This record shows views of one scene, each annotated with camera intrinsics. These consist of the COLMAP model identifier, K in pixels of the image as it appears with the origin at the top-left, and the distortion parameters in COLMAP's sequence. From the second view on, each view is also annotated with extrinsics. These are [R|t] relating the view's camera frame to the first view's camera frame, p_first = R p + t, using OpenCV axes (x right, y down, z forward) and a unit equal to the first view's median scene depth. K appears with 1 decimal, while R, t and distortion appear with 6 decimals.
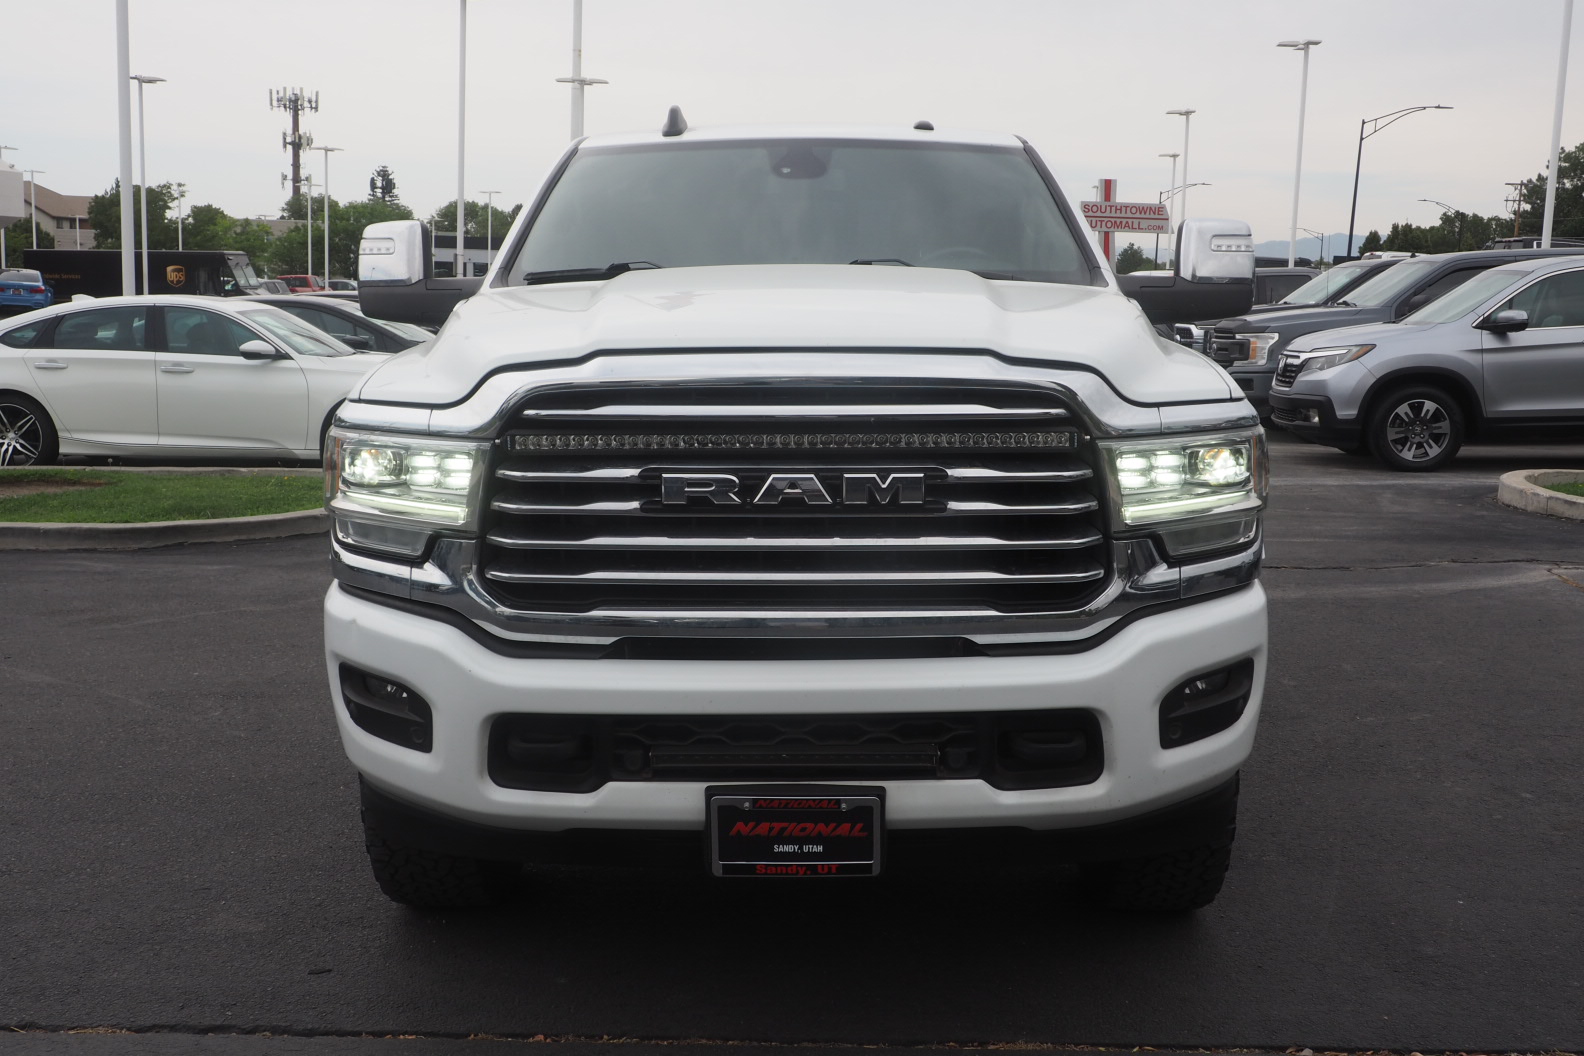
lens RADIAL K [[1549.6, 0, 791.1], [0, 1549.6, 524.2], [0, 0, 1]] dist [-0.007477, 0.000000]
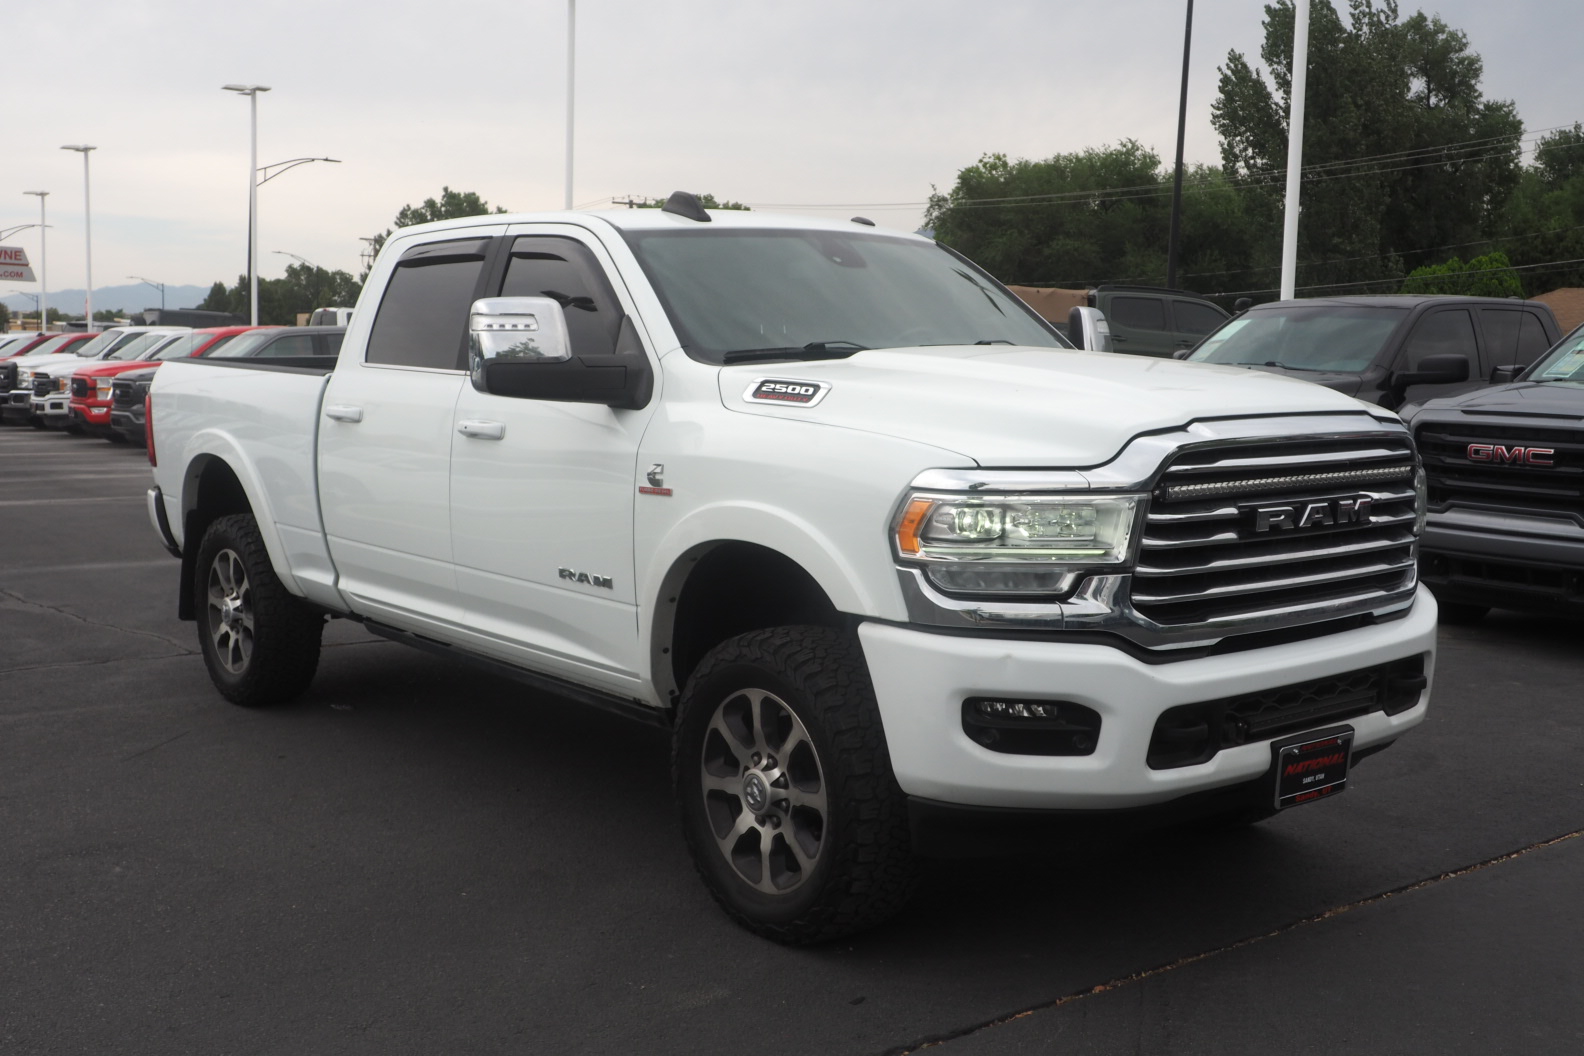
lens RADIAL K [[1717.6, 0, 728.6], [0, 1717.6, 537.8], [0, 0, 1]] dist [-0.011690, 0.000000]
pose [[0.783270, -0.068555, 0.617890, -1.311408], [0.091812, 0.995759, -0.005906, -0.039791], [-0.614865, 0.061356, 0.786242, 0.116499]]
